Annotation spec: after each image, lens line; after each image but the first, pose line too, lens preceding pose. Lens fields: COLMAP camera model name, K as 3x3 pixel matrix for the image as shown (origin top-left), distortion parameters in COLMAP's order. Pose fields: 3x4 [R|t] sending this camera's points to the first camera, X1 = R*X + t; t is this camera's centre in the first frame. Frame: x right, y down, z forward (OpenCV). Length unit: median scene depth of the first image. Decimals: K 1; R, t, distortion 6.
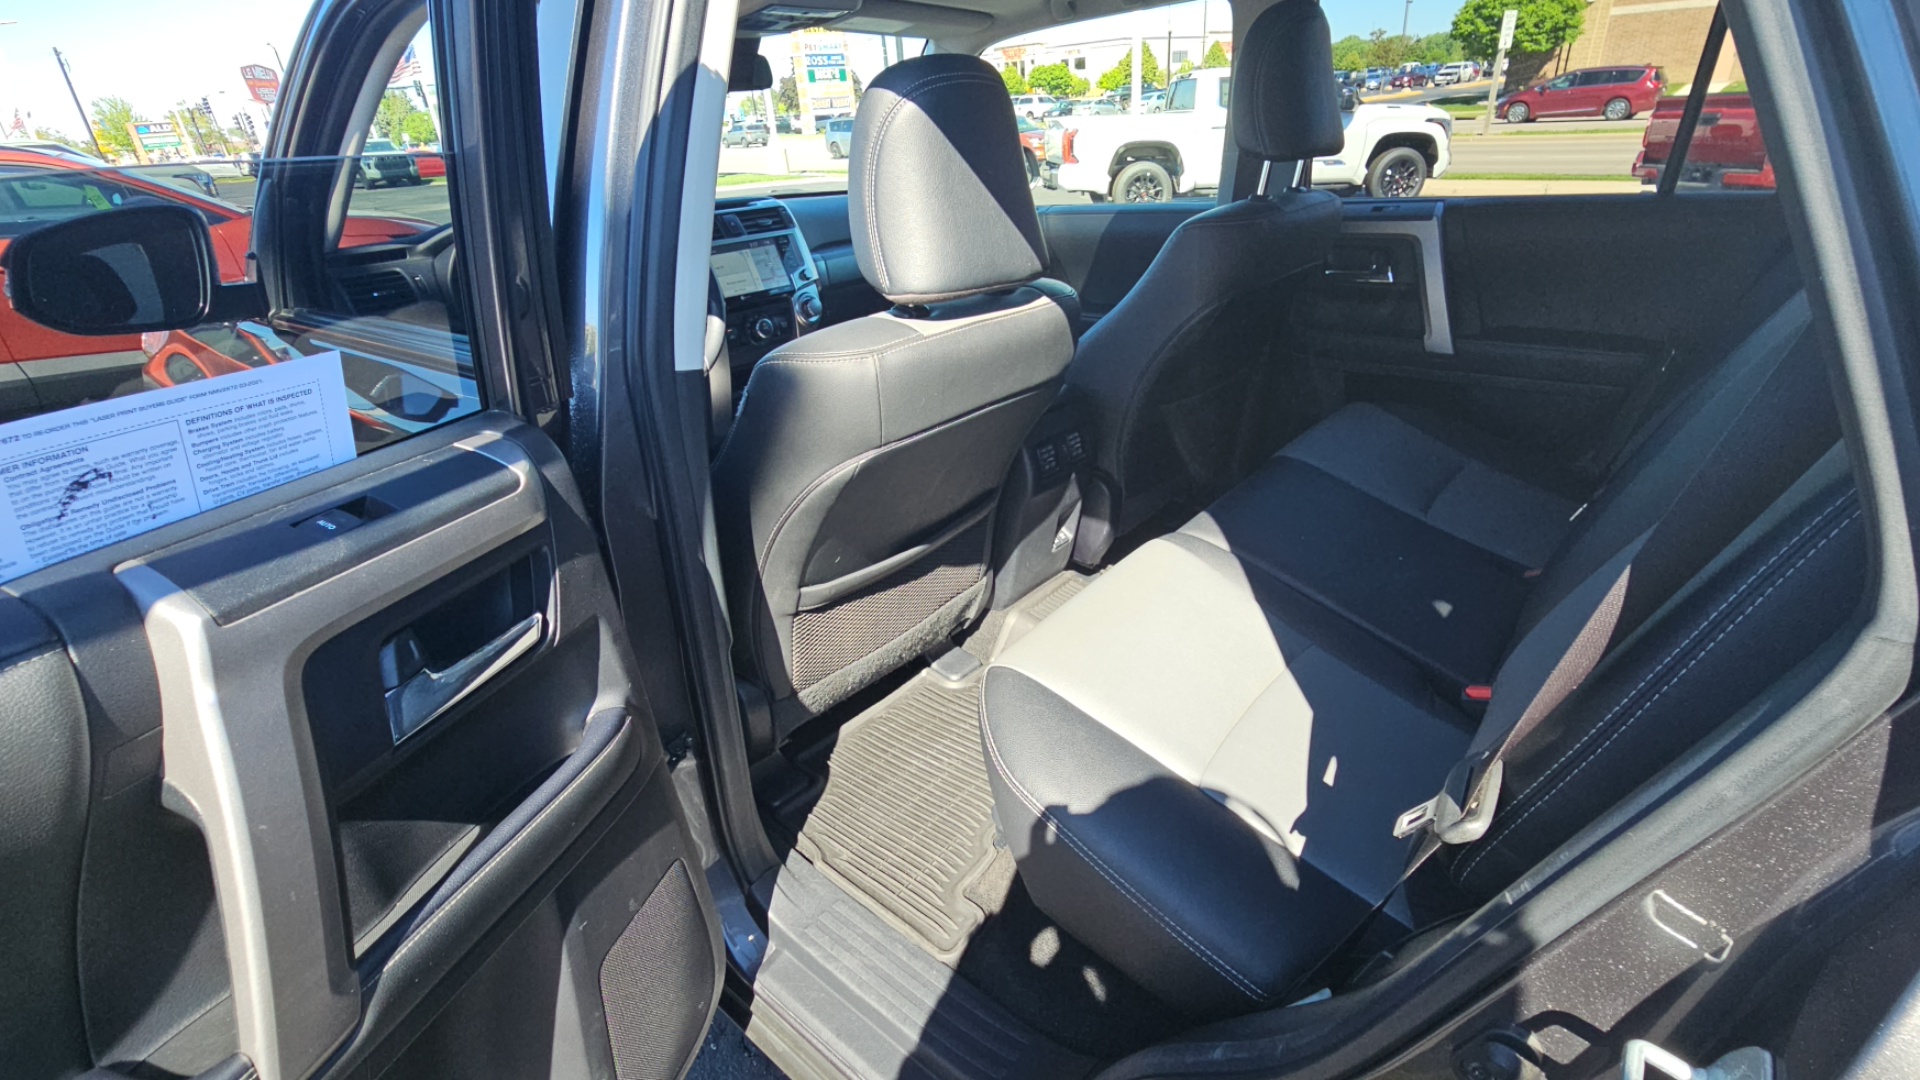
lens RADIAL K [[861.7, 0, 979.1], [0, 861.7, 545.1], [0, 0, 1]] dist [0.009243, -0.007775]
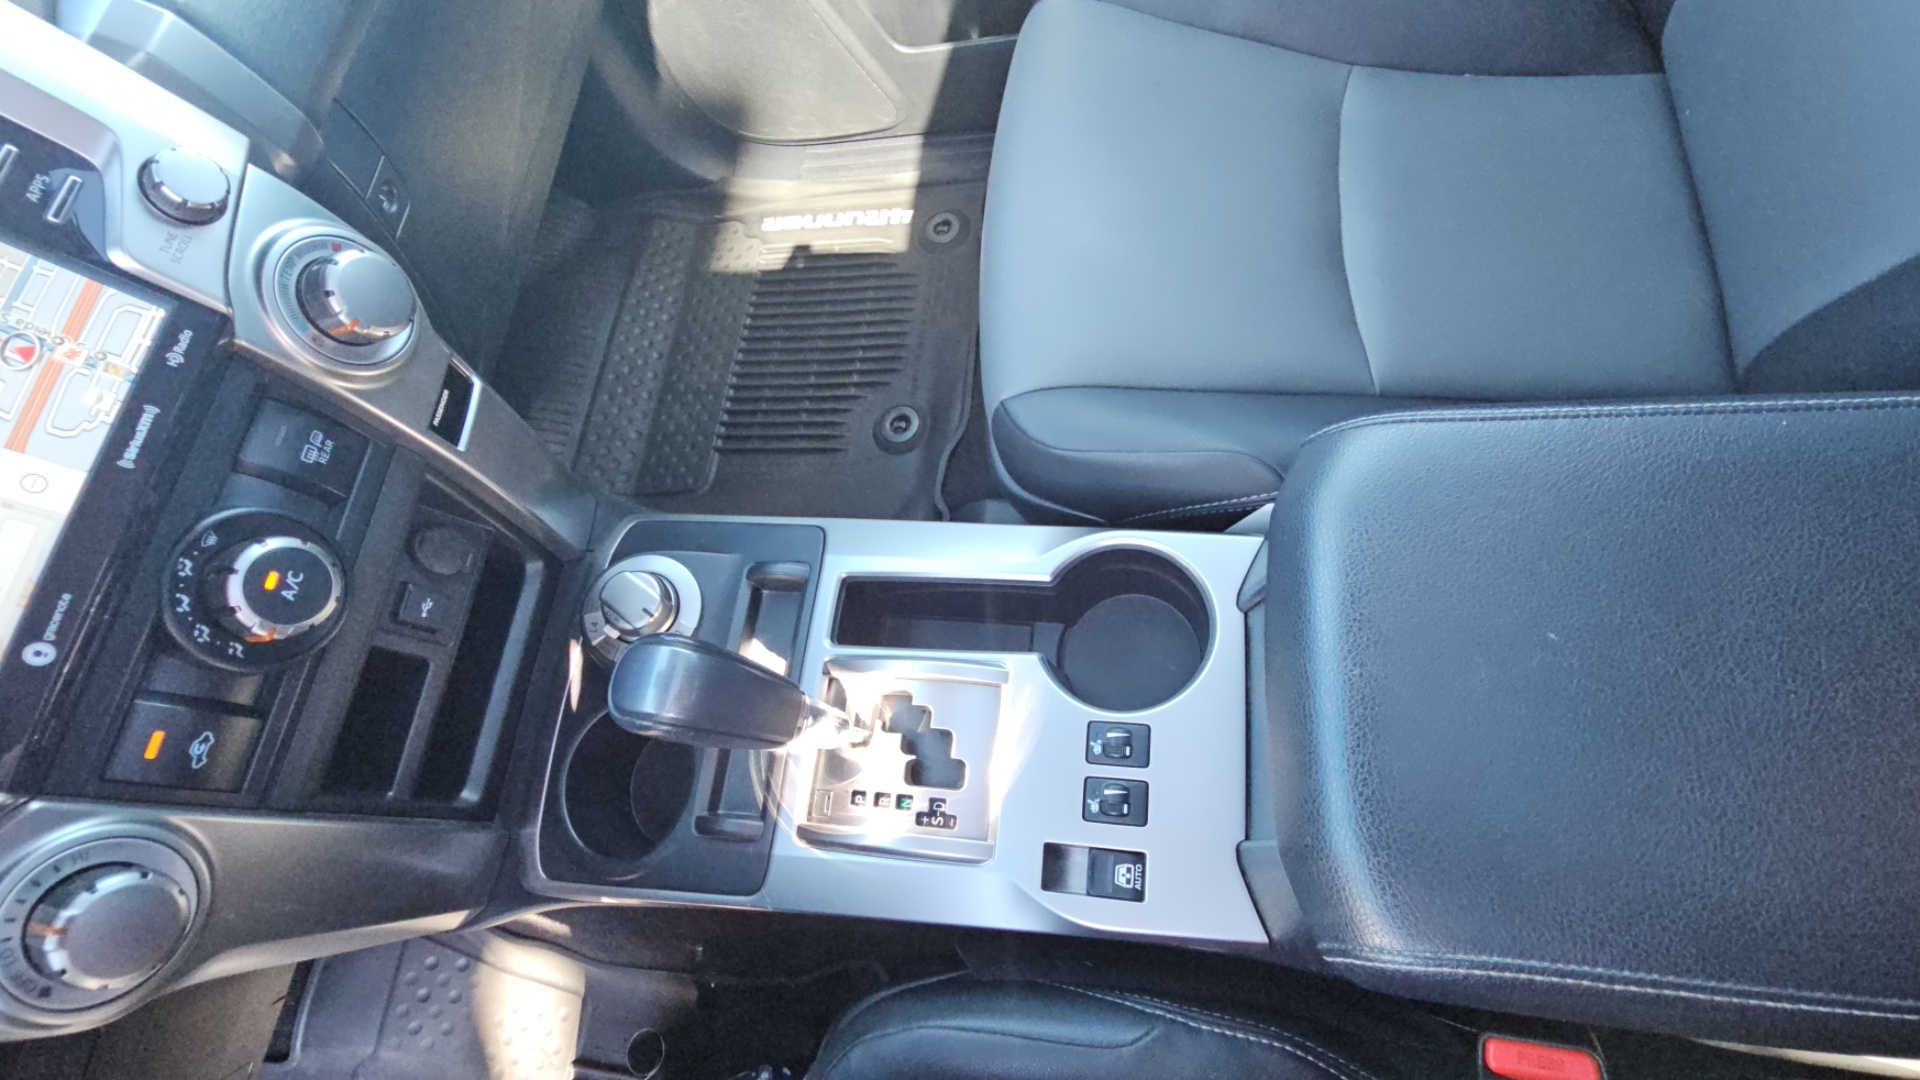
lens RADIAL K [[861.7, 0, 989.0], [0, 861.7, 542.4], [0, 0, 1]] dist [0.009243, -0.007775]
pose [[0.814743, -0.574311, 0.079749, -0.020799], [0.404096, 0.661059, 0.632225, -0.052335], [-0.415813, -0.482875, 0.770670, 0.129074]]
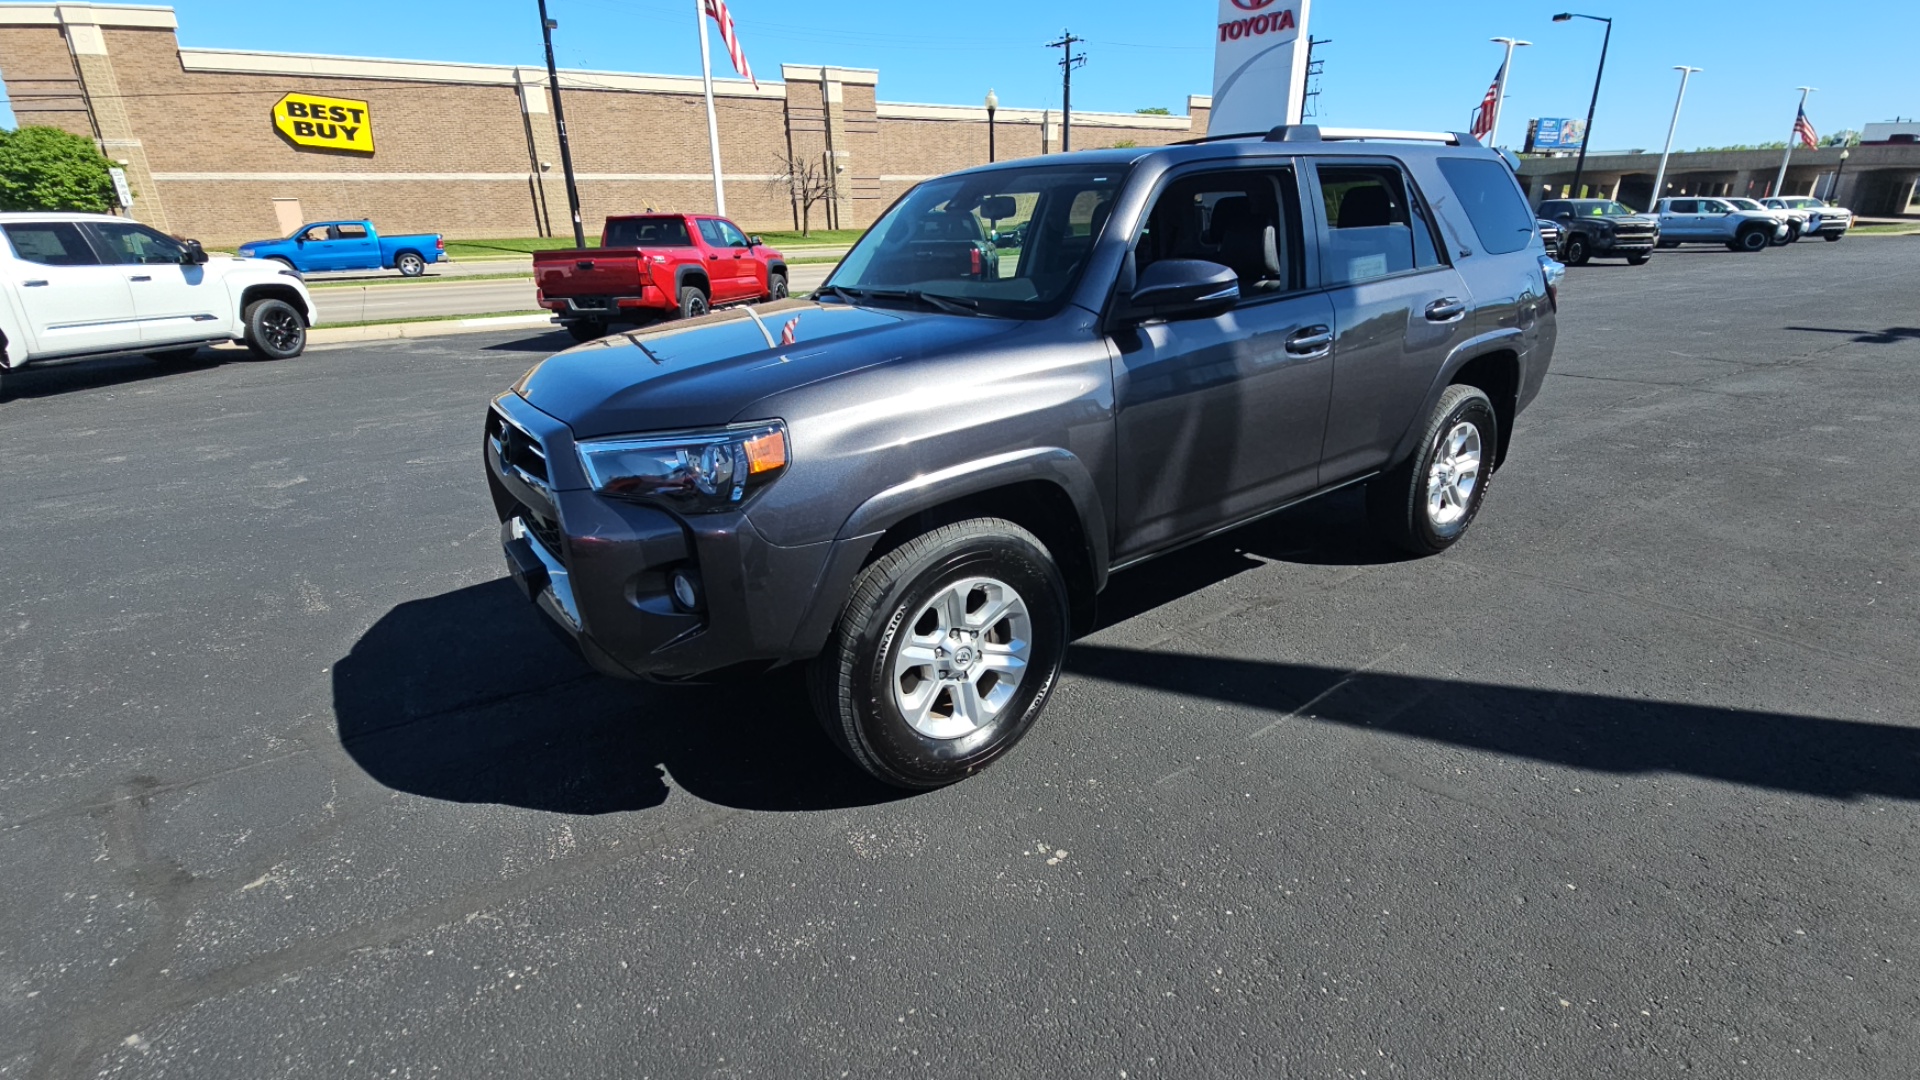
lens RADIAL K [[861.7, 0, 984.2], [0, 861.7, 547.3], [0, 0, 1]] dist [0.009243, -0.007775]
pose [[0.206619, -0.304367, 0.929876, -0.326708], [0.448382, 0.874168, 0.186502, -0.041246], [-0.869633, 0.378405, 0.317093, 0.107476]]
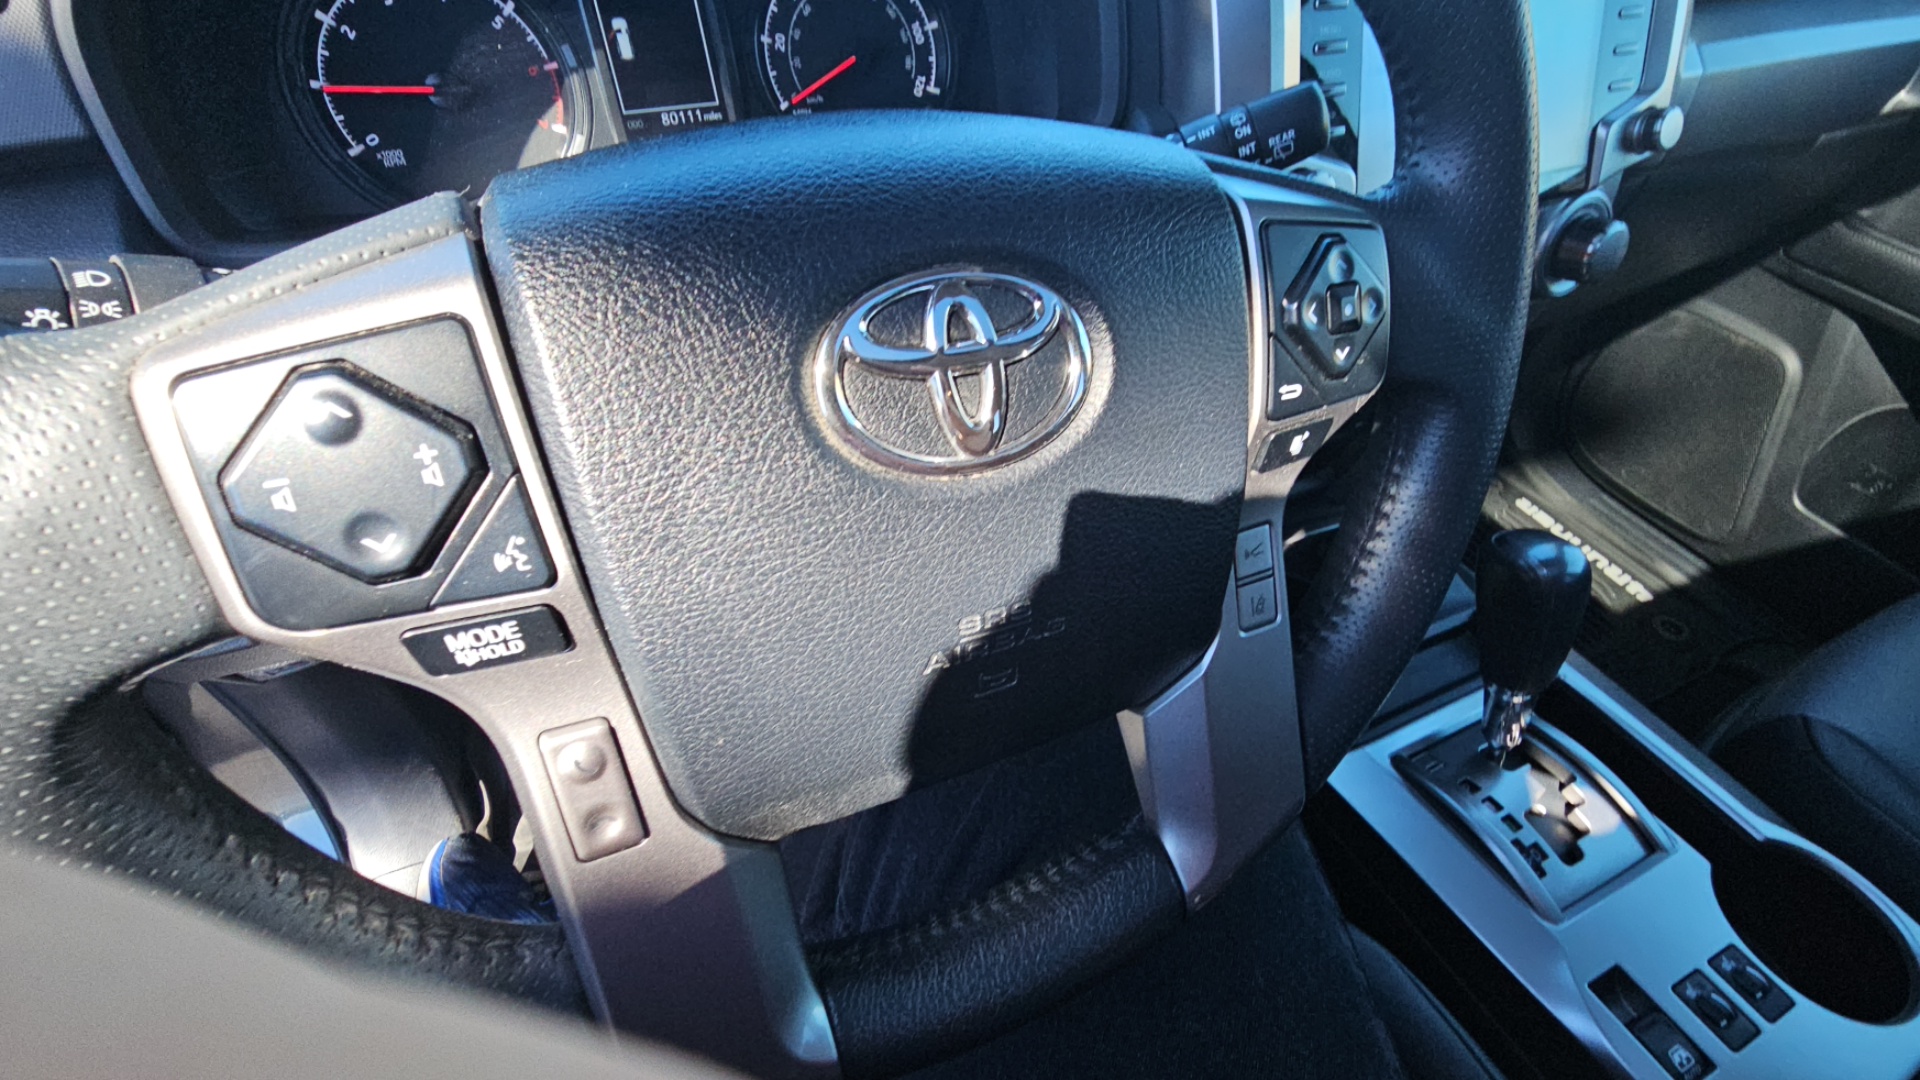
lens RADIAL K [[861.7, 0, 994.1], [0, 861.7, 559.8], [0, 0, 1]] dist [0.009243, -0.007775]
pose [[0.917081, 0.339194, -0.209547, -0.047565], [-0.252111, 0.900509, 0.354293, -0.040206], [0.308873, -0.272086, 0.911354, 0.112446]]
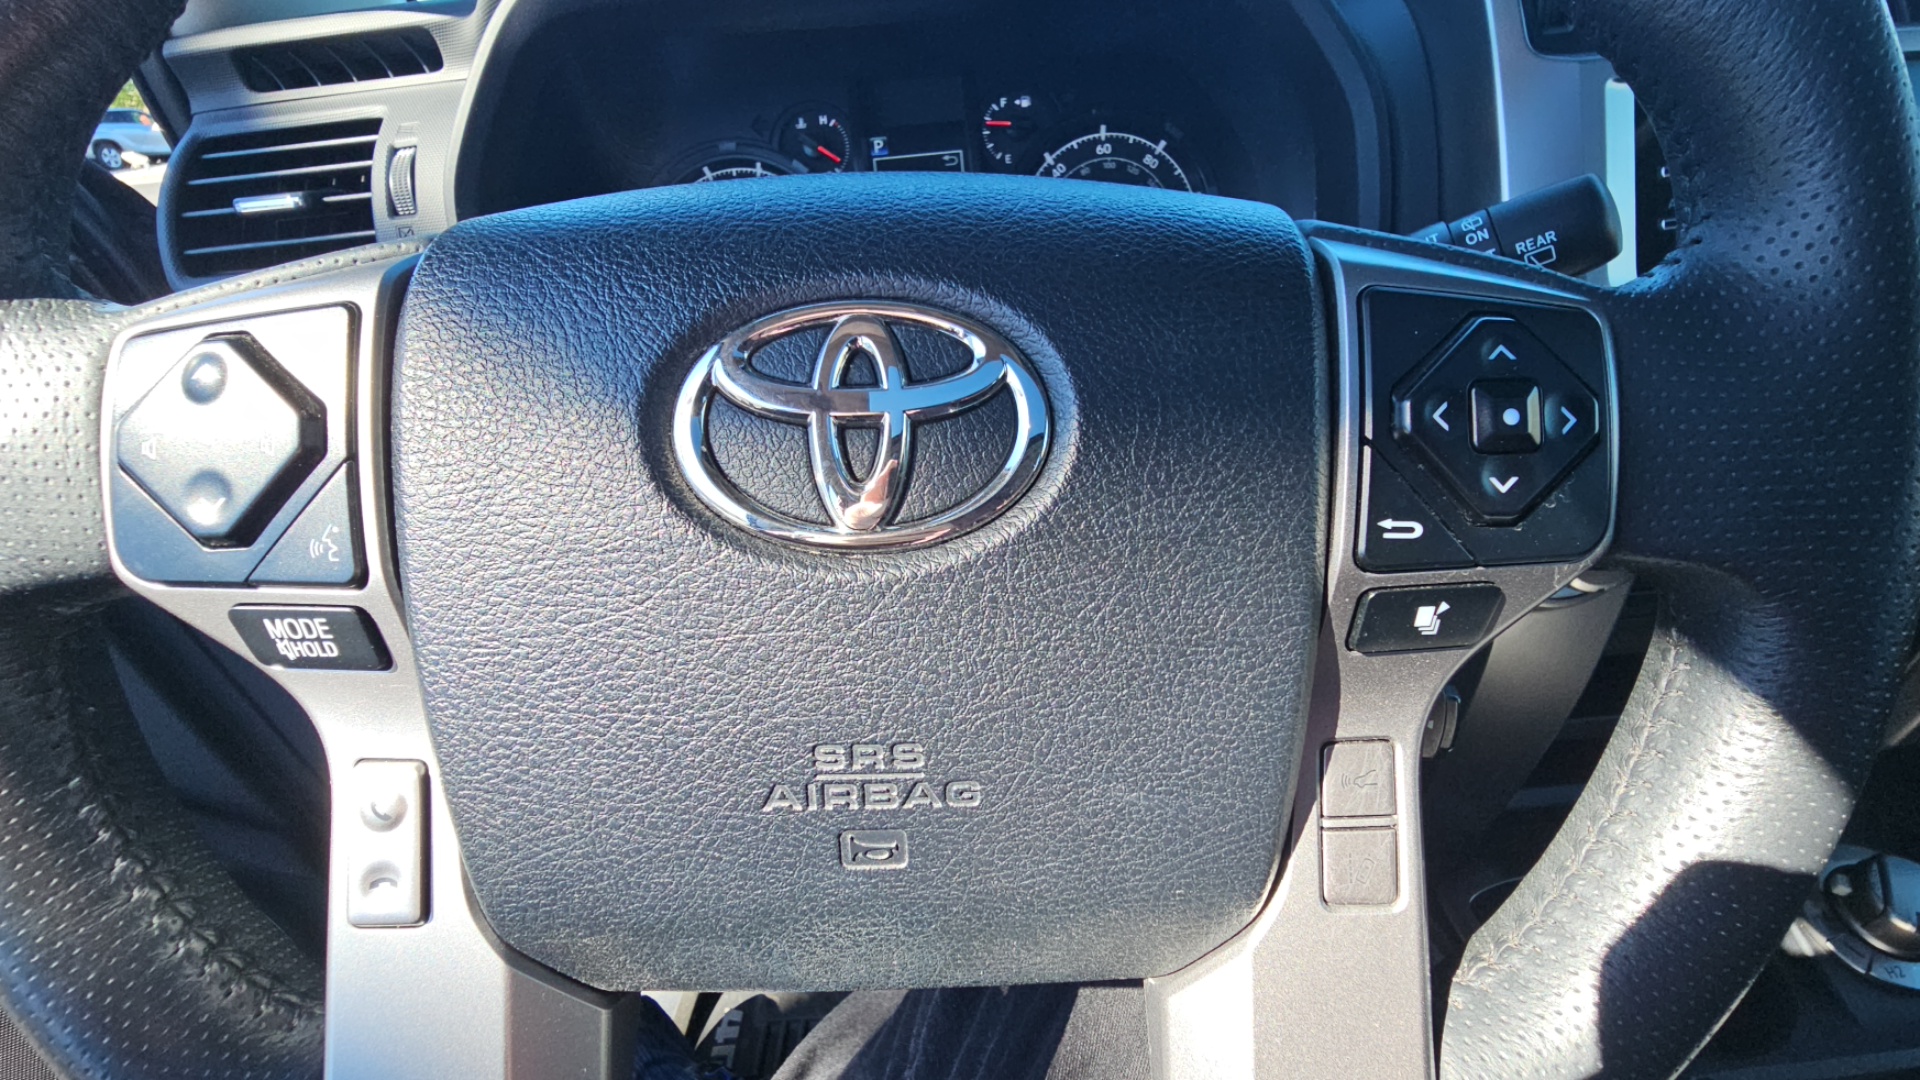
lens RADIAL K [[861.7, 0, 973.3], [0, 861.7, 555.8], [0, 0, 1]] dist [0.009243, -0.007775]
pose [[0.666062, 0.369957, -0.647683, -0.042561], [-0.281378, 0.928797, 0.241168, -0.039255], [0.690788, 0.021611, 0.722735, 0.119822]]
